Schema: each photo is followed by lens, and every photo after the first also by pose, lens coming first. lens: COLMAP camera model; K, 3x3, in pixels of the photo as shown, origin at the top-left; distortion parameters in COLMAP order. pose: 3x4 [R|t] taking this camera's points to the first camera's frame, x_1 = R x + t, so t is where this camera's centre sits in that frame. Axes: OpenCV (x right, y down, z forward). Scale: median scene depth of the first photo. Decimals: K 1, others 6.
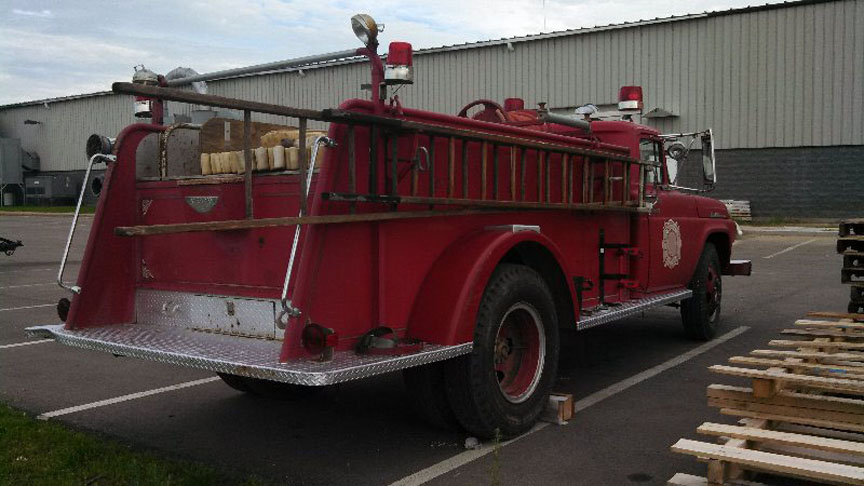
lens RADIAL K [[809.8, 0, 432.3], [0, 809.8, 240.2], [0, 0, 1]] dist [-0.017368, 0.000000]
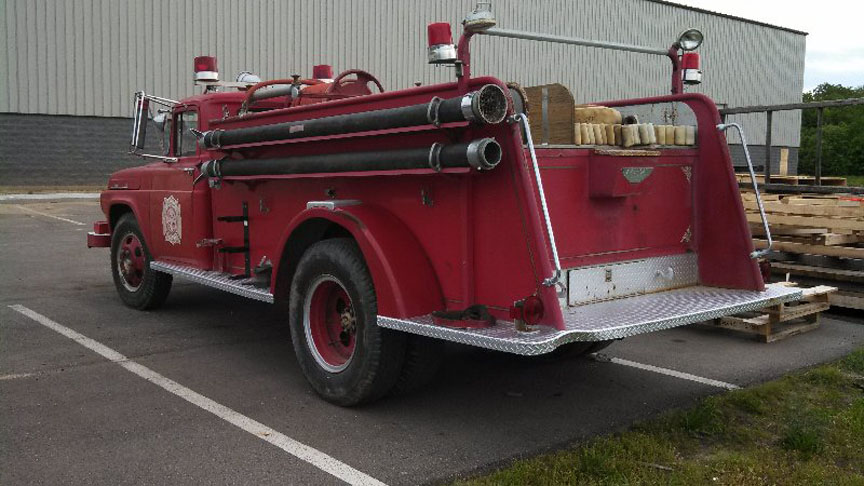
lens RADIAL K [[809.8, 0, 431.7], [0, 809.8, 244.2], [0, 0, 1]] dist [-0.017368, 0.000000]
pose [[0.280193, -0.089212, 0.955789, -1.266245], [0.045593, 0.995785, 0.079579, -0.047156], [-0.958860, 0.021279, 0.283080, 0.897038]]
